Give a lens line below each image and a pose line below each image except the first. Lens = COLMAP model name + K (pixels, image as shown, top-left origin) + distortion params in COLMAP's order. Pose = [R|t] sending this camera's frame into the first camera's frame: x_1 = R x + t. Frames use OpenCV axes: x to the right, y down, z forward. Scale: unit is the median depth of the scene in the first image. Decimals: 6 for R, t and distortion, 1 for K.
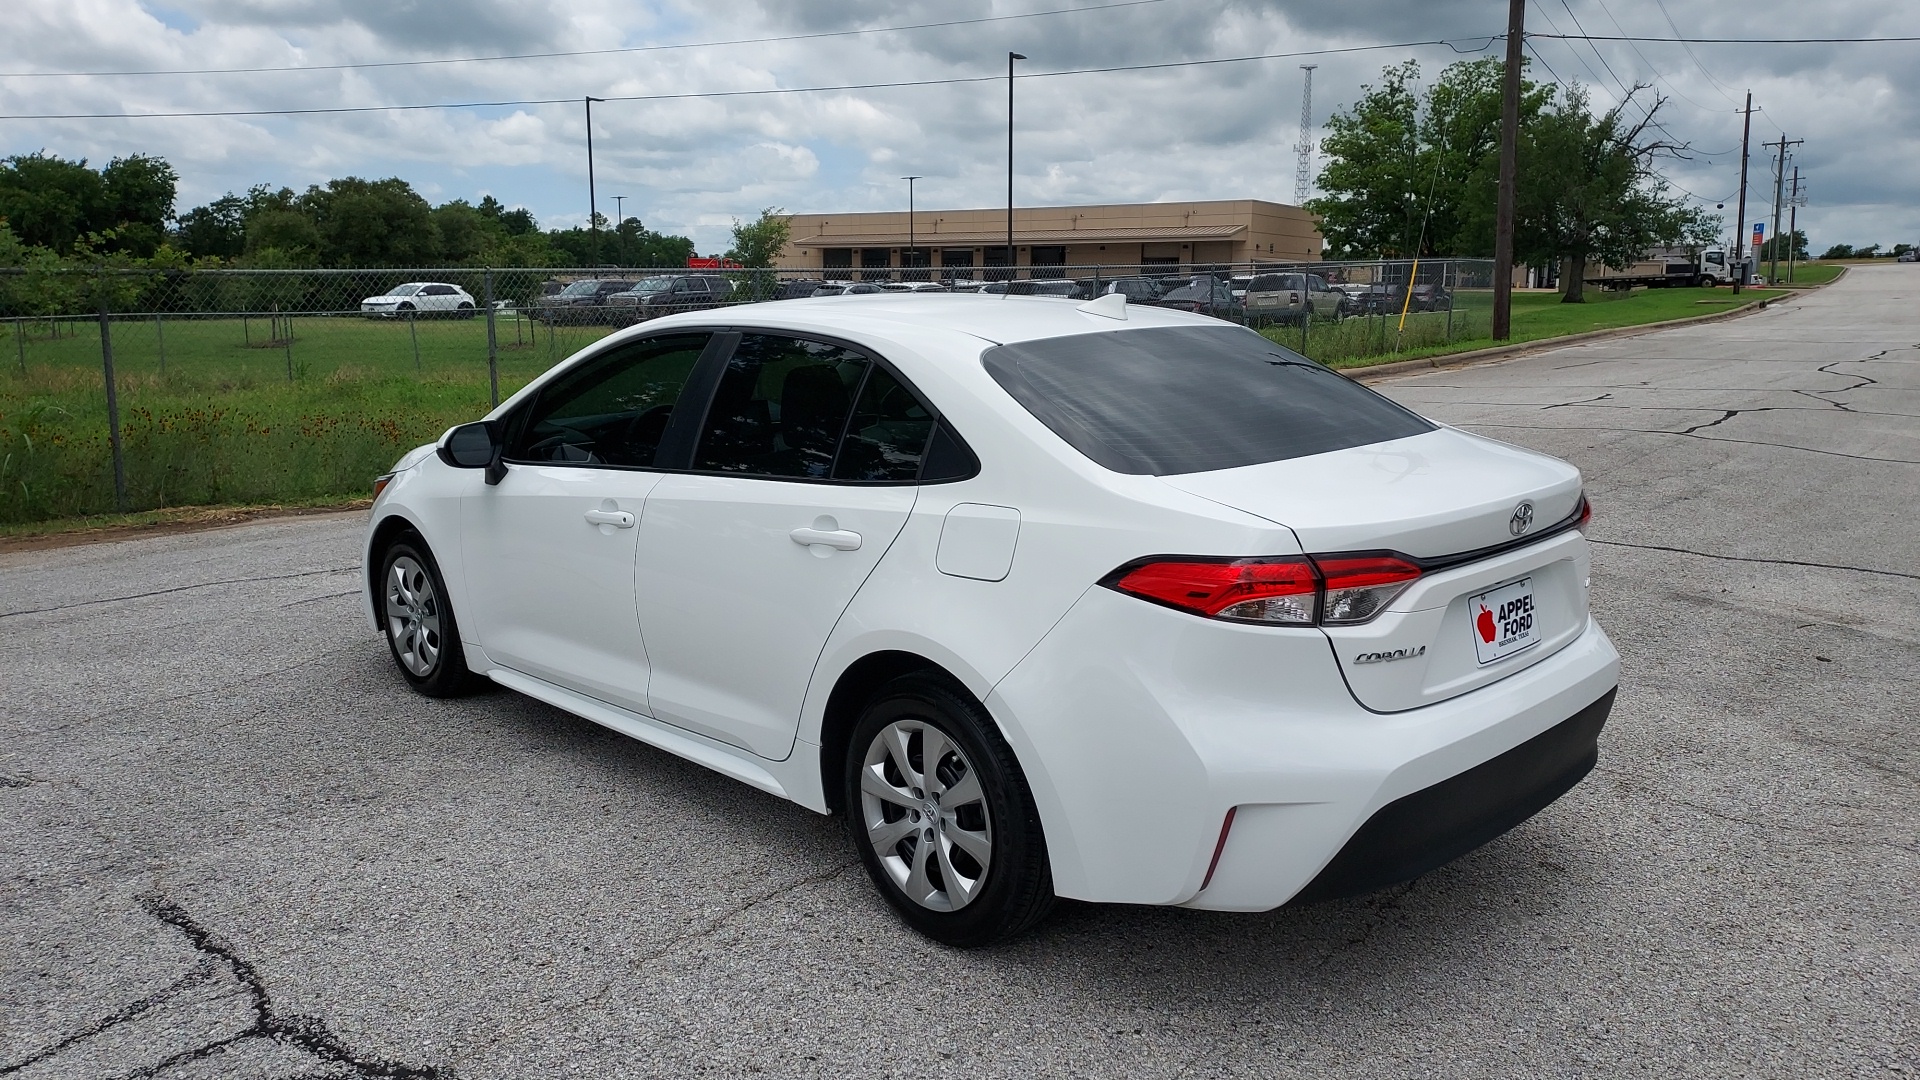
lens RADIAL K [[1420.2, 0, 978.1], [0, 1420.2, 497.2], [0, 0, 1]] dist [0.010032, 0.000705]
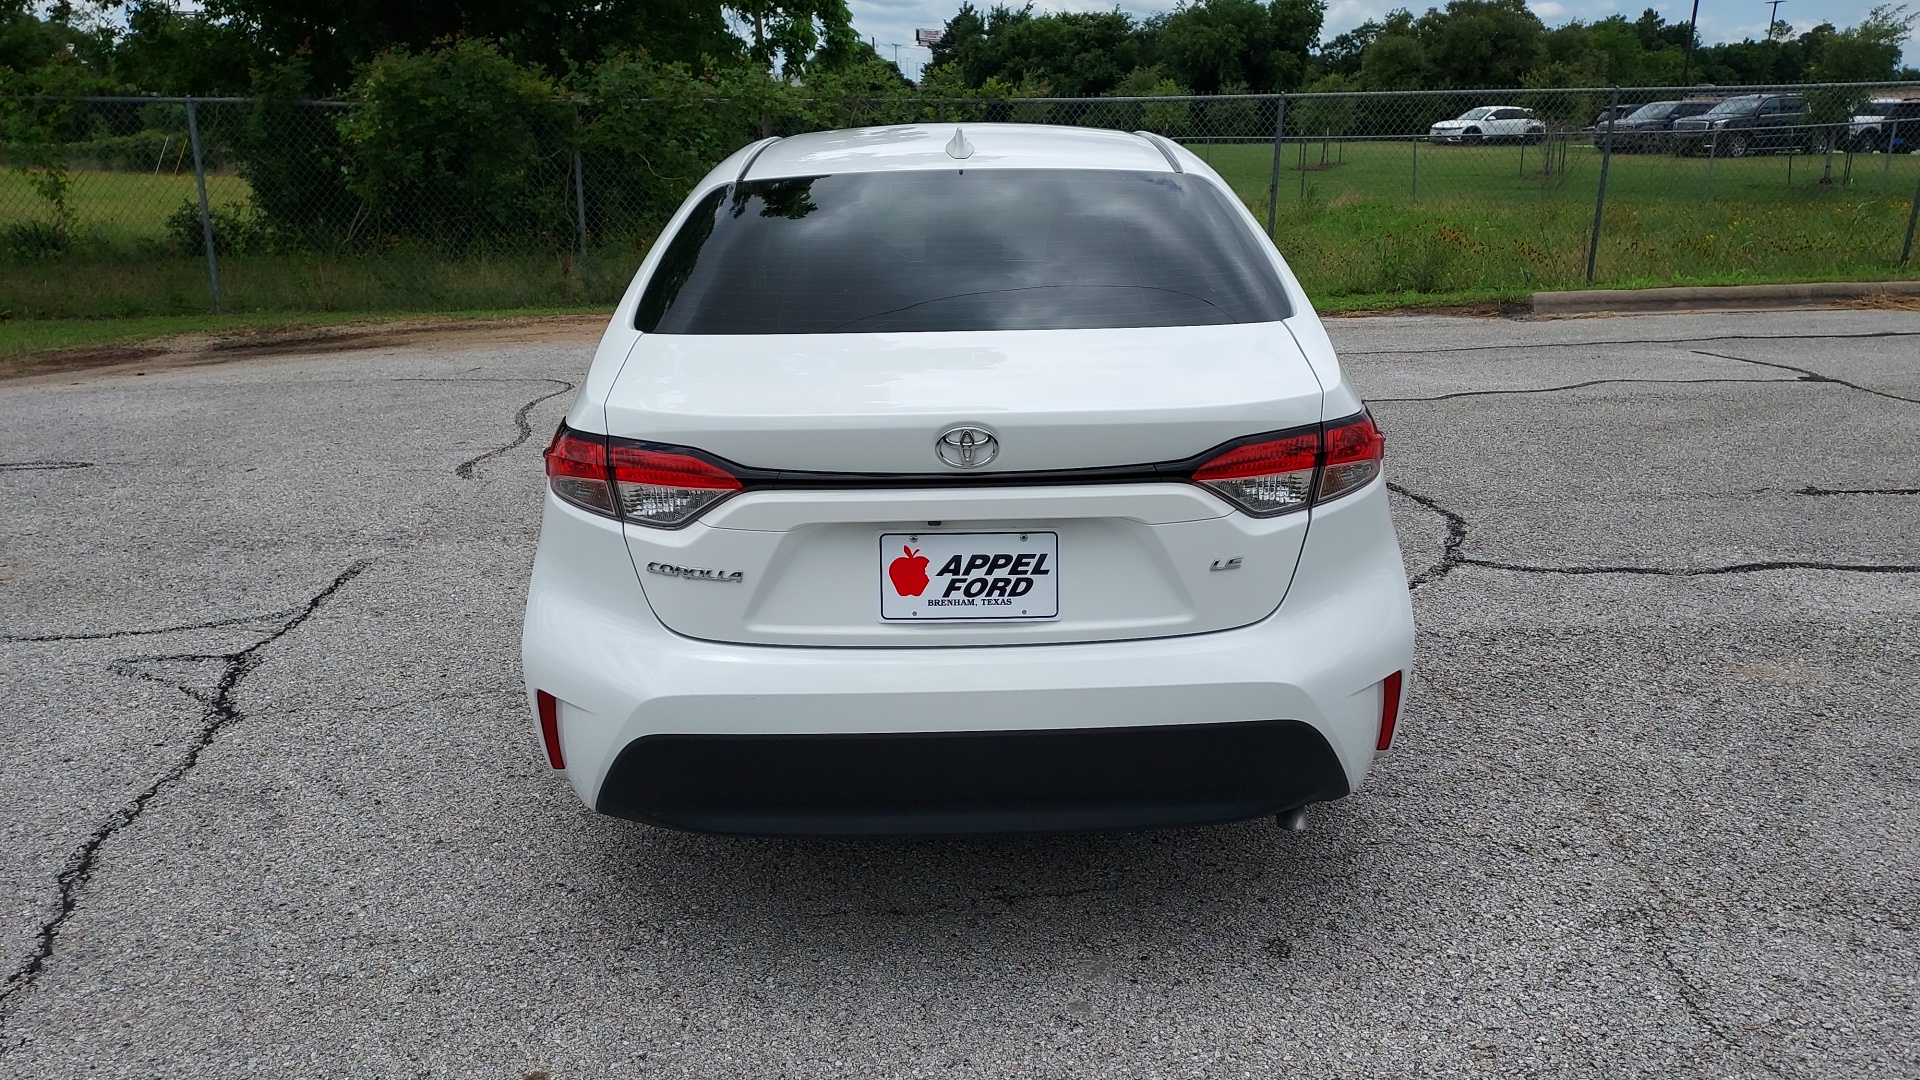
lens RADIAL K [[1379.4, 0, 960.0], [0, 1379.4, 540.0], [0, 0, 1]] dist [0.024499, 0.000551]
pose [[0.722127, 0.205103, -0.660655, 0.042490], [-0.101748, 0.976139, 0.191831, -0.003577], [0.684236, -0.071306, 0.725766, 0.023771]]
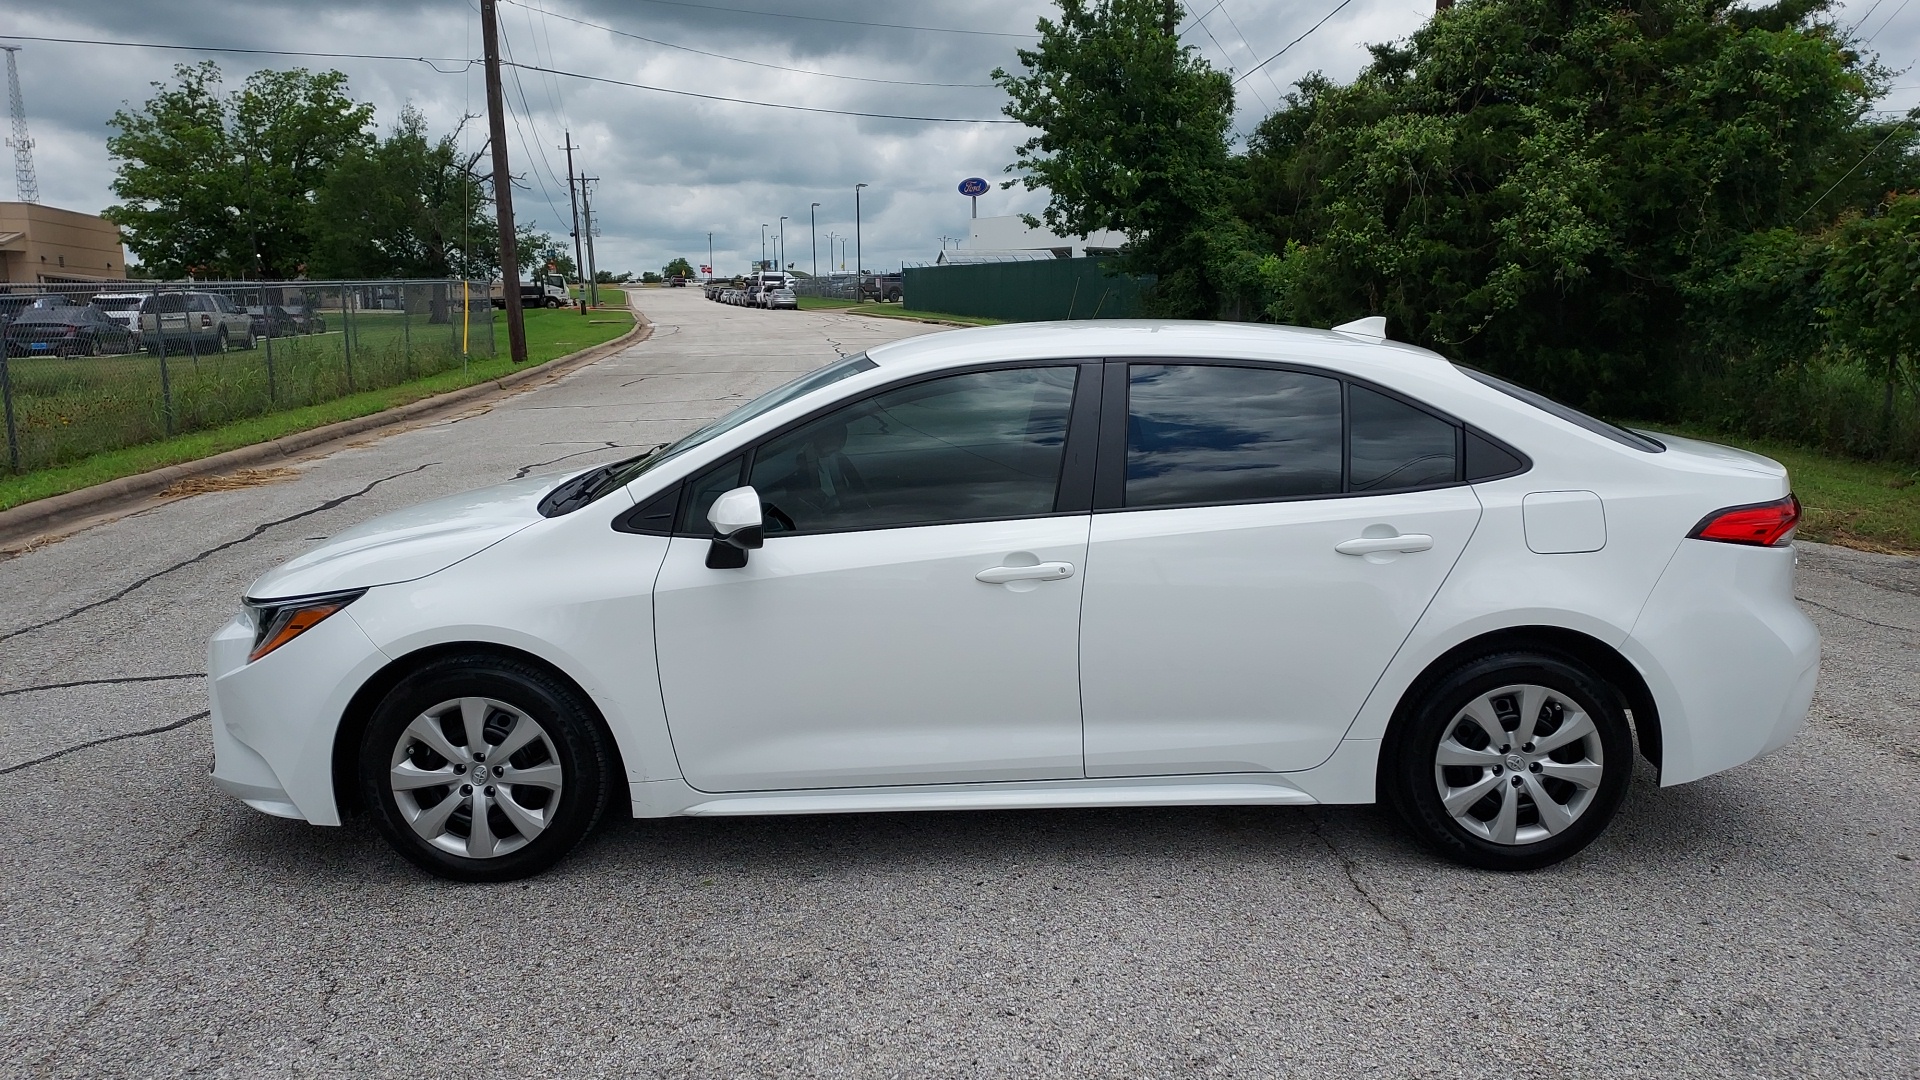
lens RADIAL K [[1420.2, 0, 978.1], [0, 1420.2, 497.2], [0, 0, 1]] dist [0.010032, 0.000705]
pose [[0.680531, -0.098186, 0.726111, -0.059147], [0.108465, 0.993563, 0.032695, -0.004057], [-0.724647, 0.056508, 0.686799, 0.025877]]
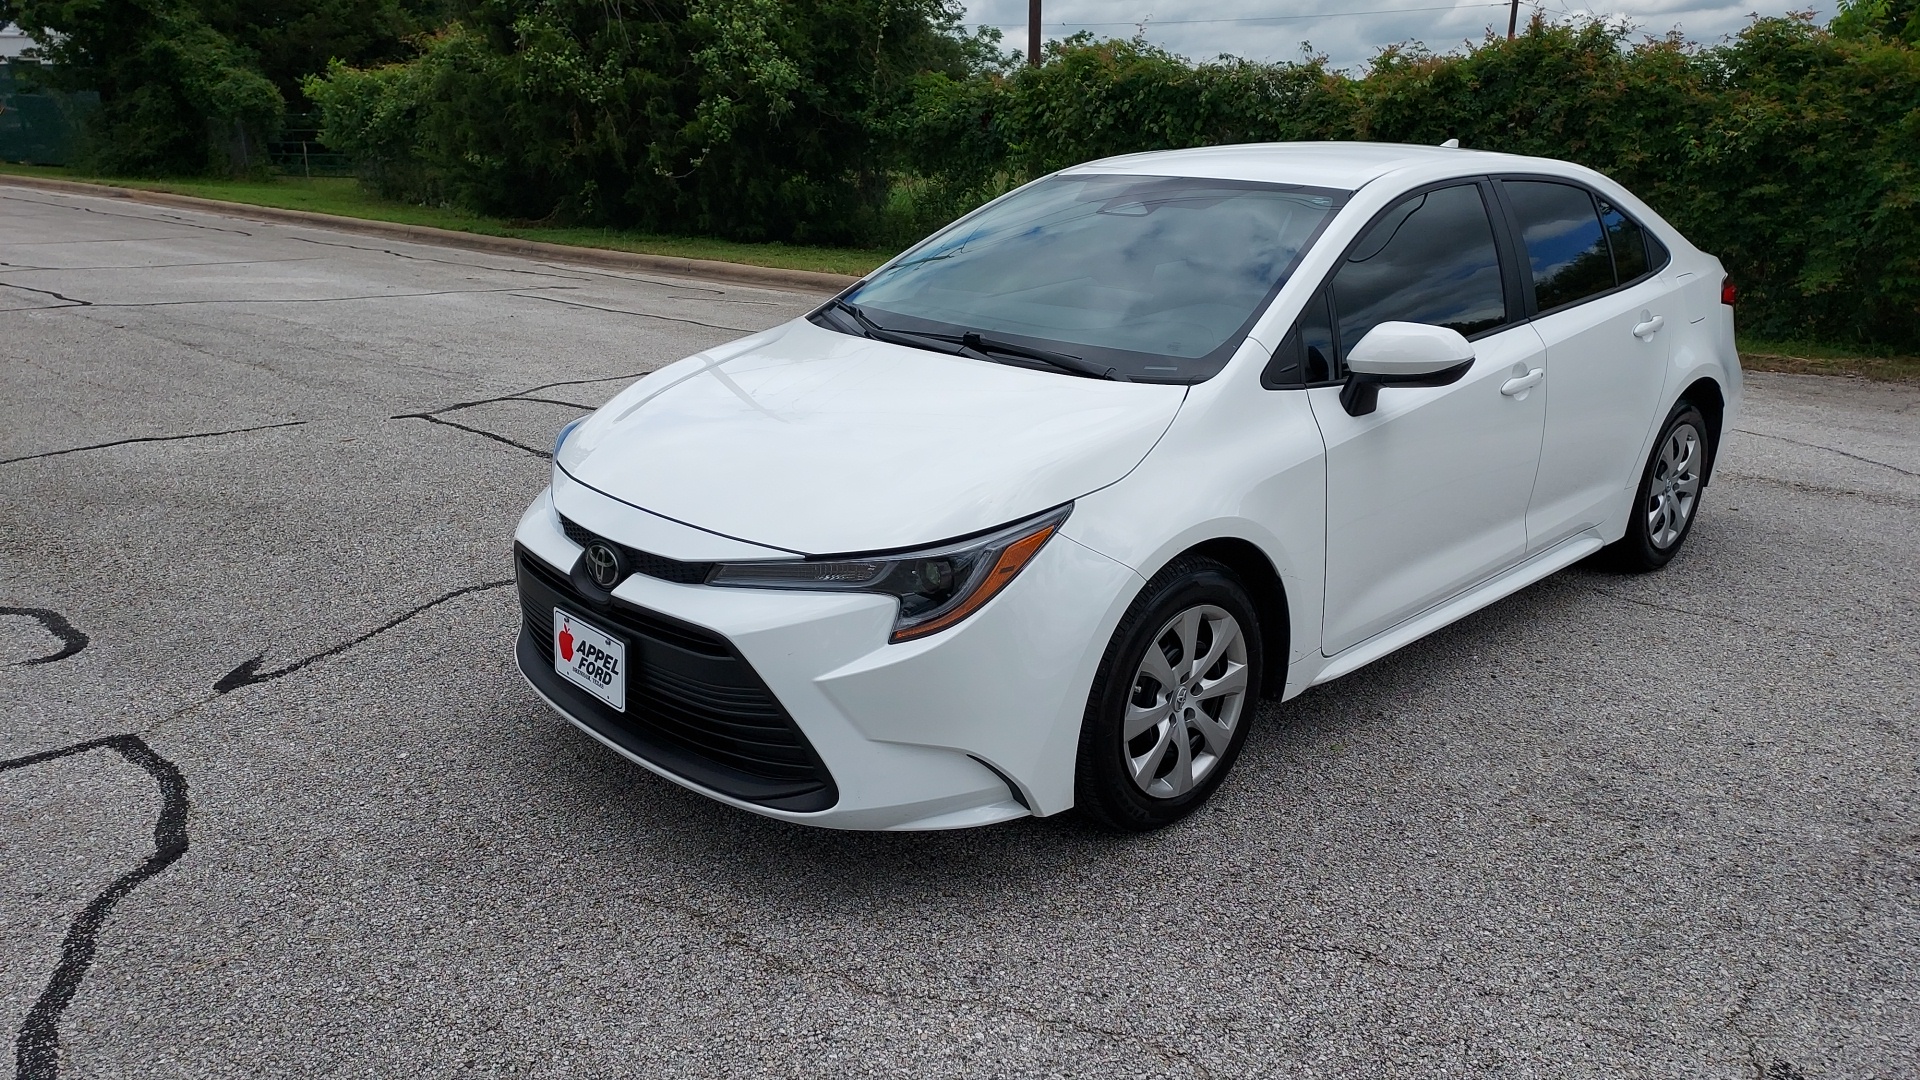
lens RADIAL K [[1363.9, 0, 977.8], [0, 1363.9, 580.3], [0, 0, 1]] dist [0.029434, 0.000238]
pose [[-0.020986, -0.302562, 0.952899, -0.076329], [0.141271, 0.942648, 0.302418, -0.012570], [-0.989749, 0.140963, 0.022960, 0.089975]]
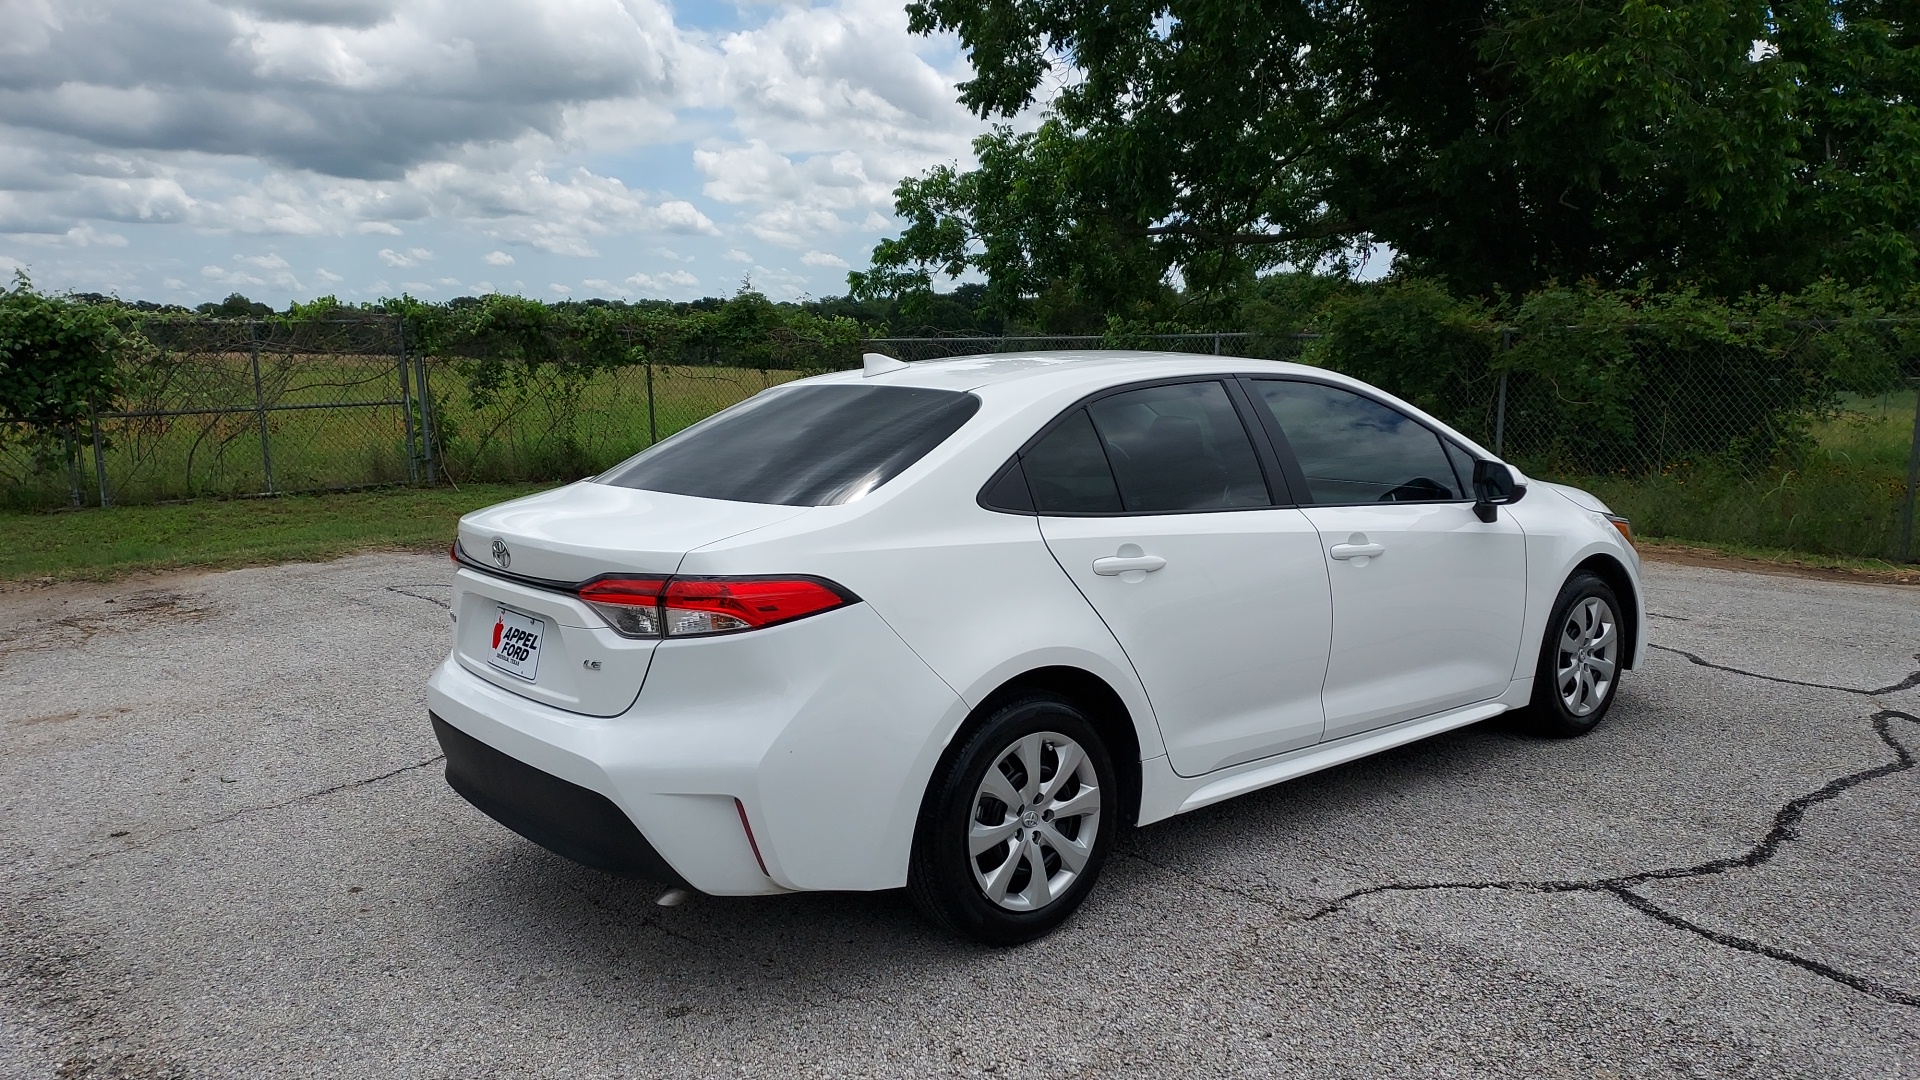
lens RADIAL K [[1393.0, 0, 960.0], [0, 1393.0, 540.0], [0, 0, 1]] dist [0.009022, -0.002191]
pose [[-0.071502, 0.140390, -0.987511, 0.071393], [-0.140689, 0.978728, 0.149328, -0.010349], [0.987468, 0.149609, -0.050230, 0.069976]]
